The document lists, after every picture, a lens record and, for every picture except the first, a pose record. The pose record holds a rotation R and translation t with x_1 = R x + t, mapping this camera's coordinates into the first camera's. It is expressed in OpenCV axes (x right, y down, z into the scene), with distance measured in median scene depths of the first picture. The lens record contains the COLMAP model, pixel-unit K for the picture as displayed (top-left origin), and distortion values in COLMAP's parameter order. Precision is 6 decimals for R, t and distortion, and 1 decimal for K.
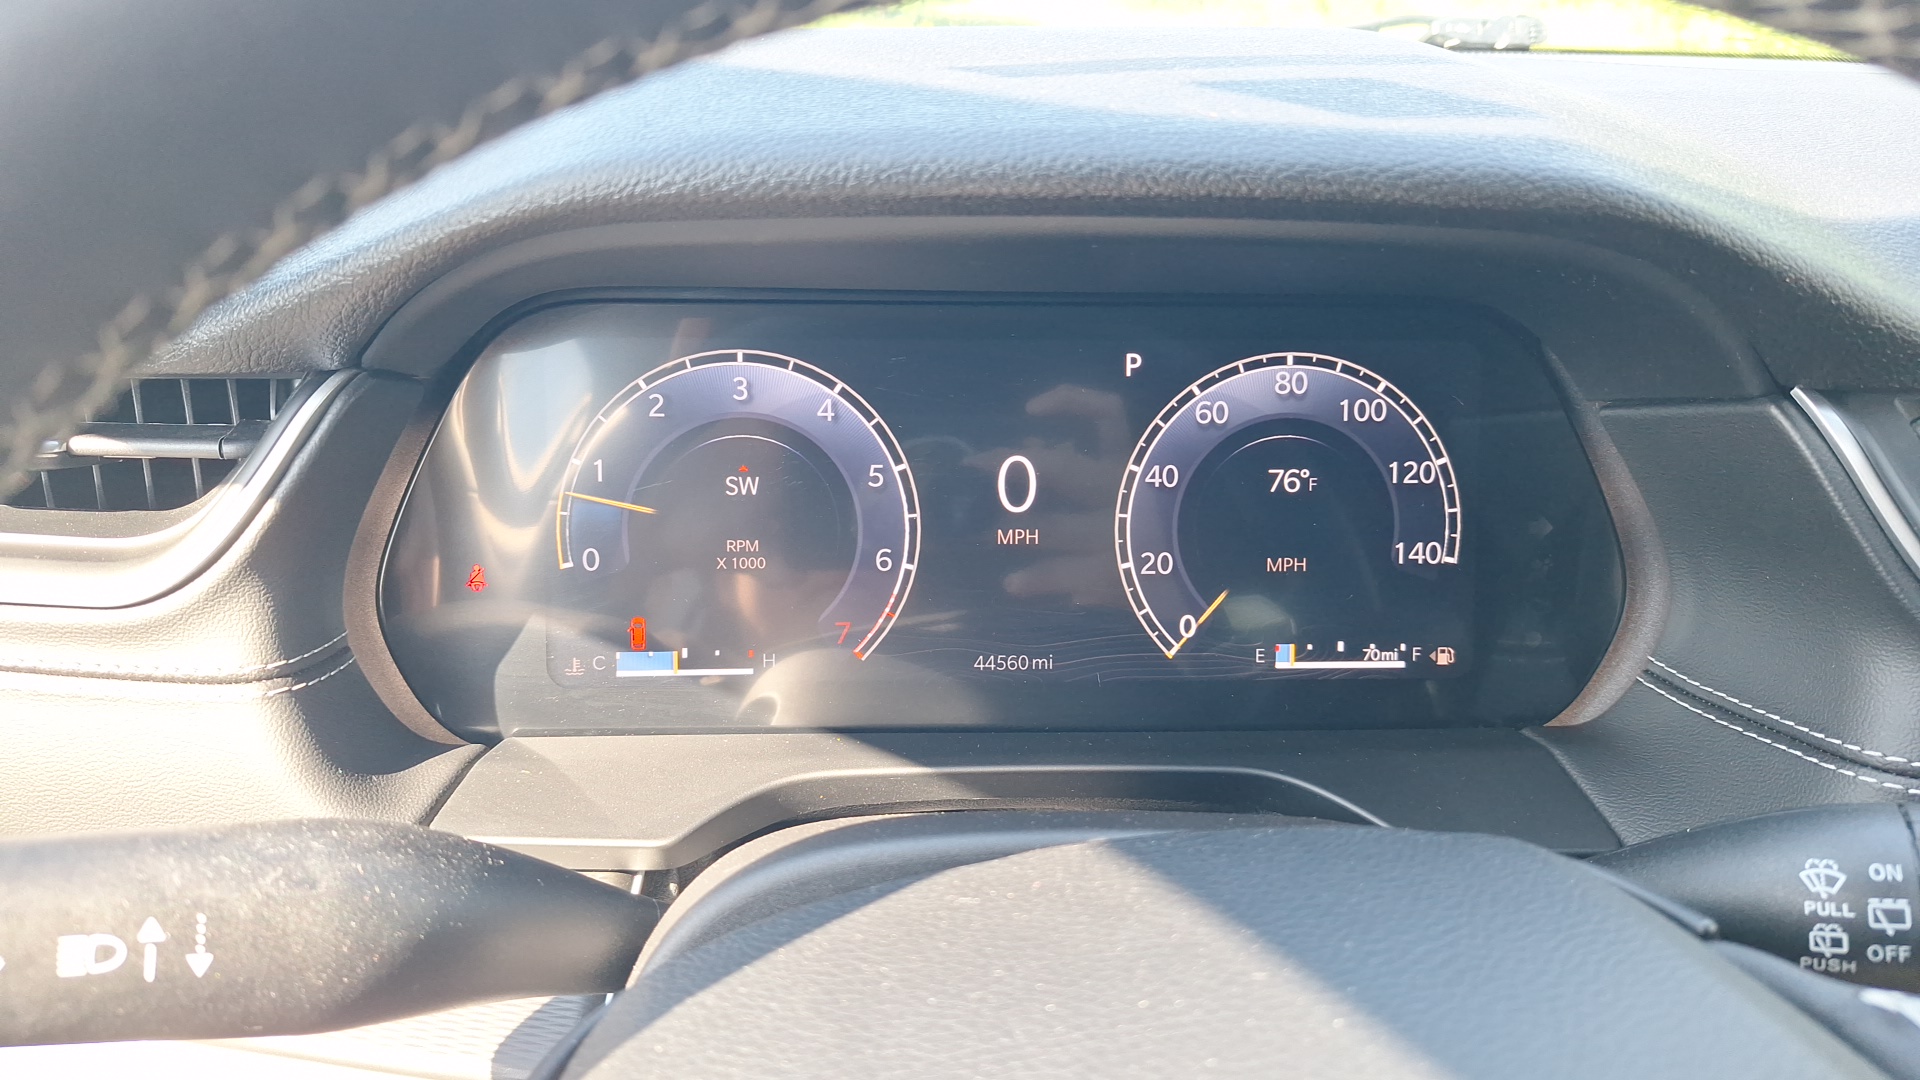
lens RADIAL K [[1342.0, 0, 963.6], [0, 1342.0, 546.8], [0, 0, 1]] dist [0.053766, -0.049941]
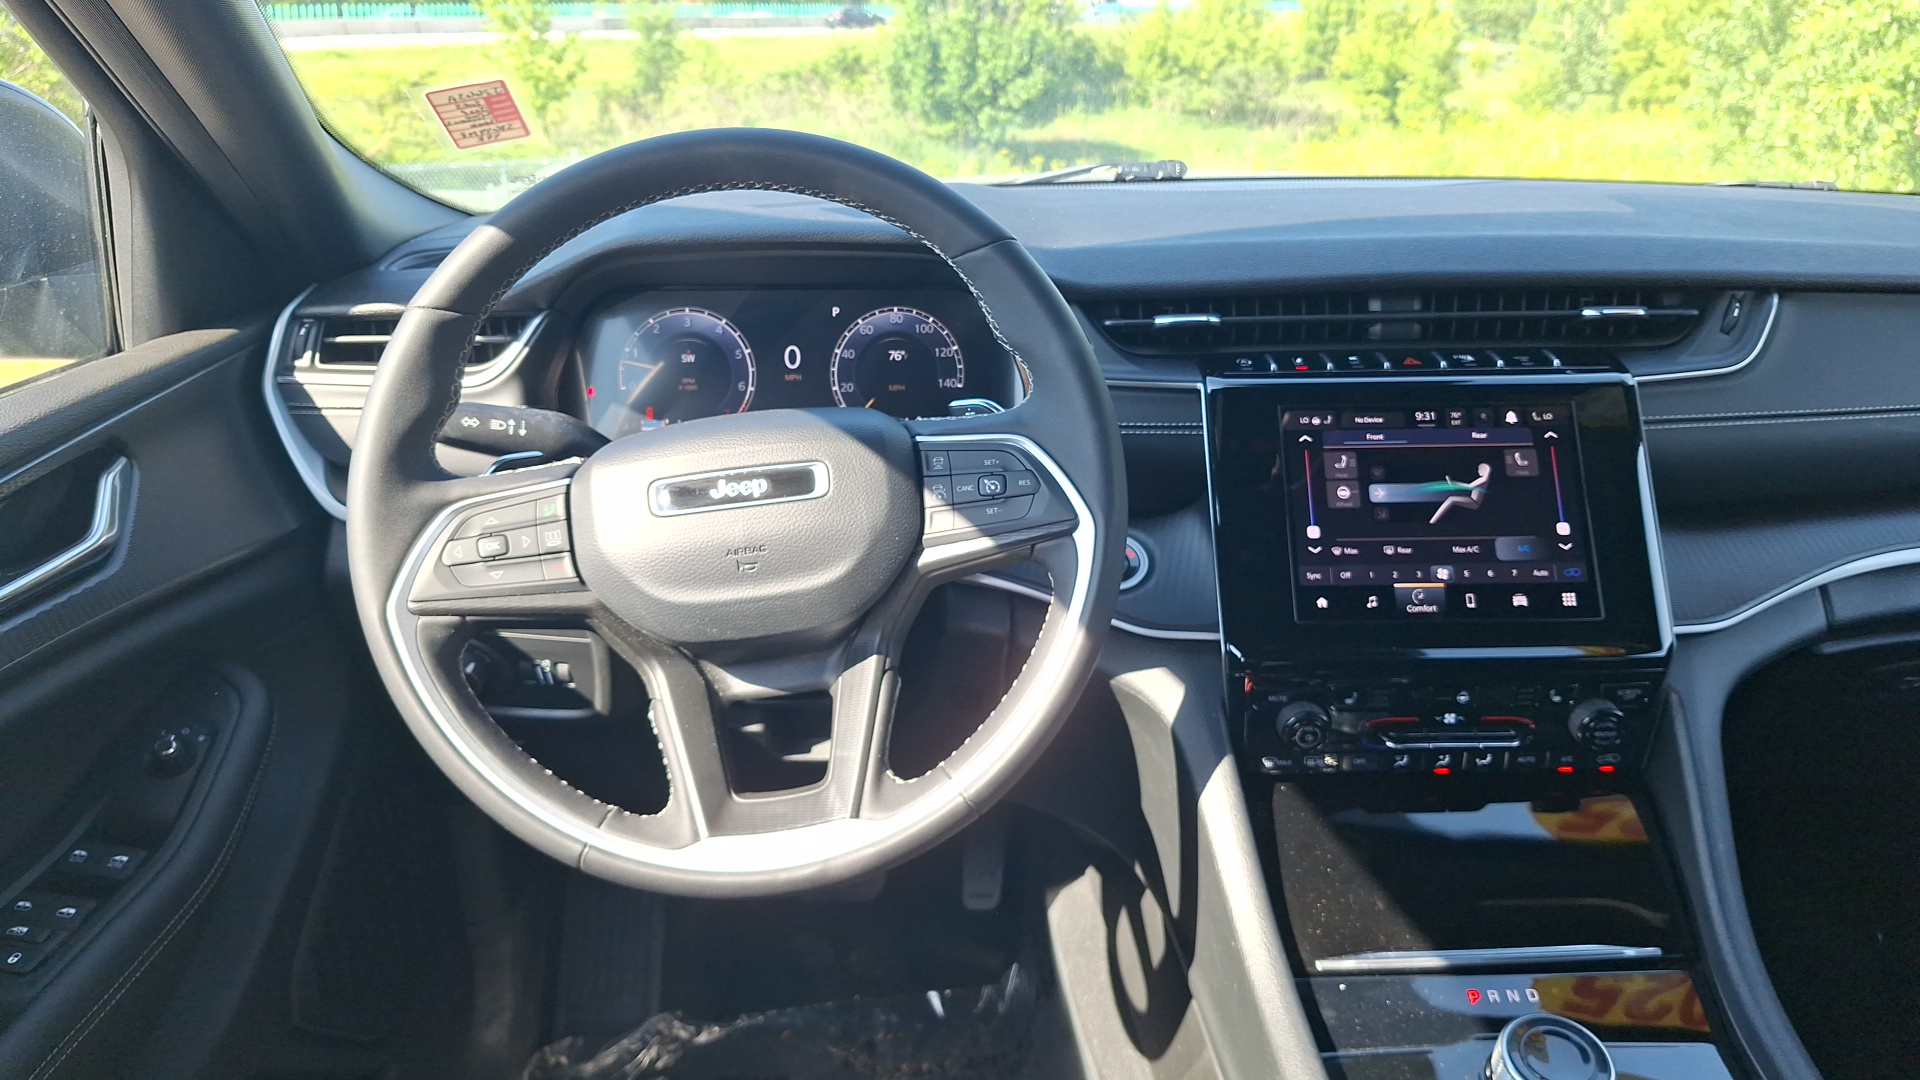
lens RADIAL K [[1342.0, 0, 972.3], [0, 1342.0, 550.4], [0, 0, 1]] dist [0.053766, -0.049941]
pose [[0.997806, -0.004845, -0.066032, 0.563531], [0.000065, 0.997390, -0.072203, 0.521291], [0.066209, 0.072040, 0.995202, -1.571279]]
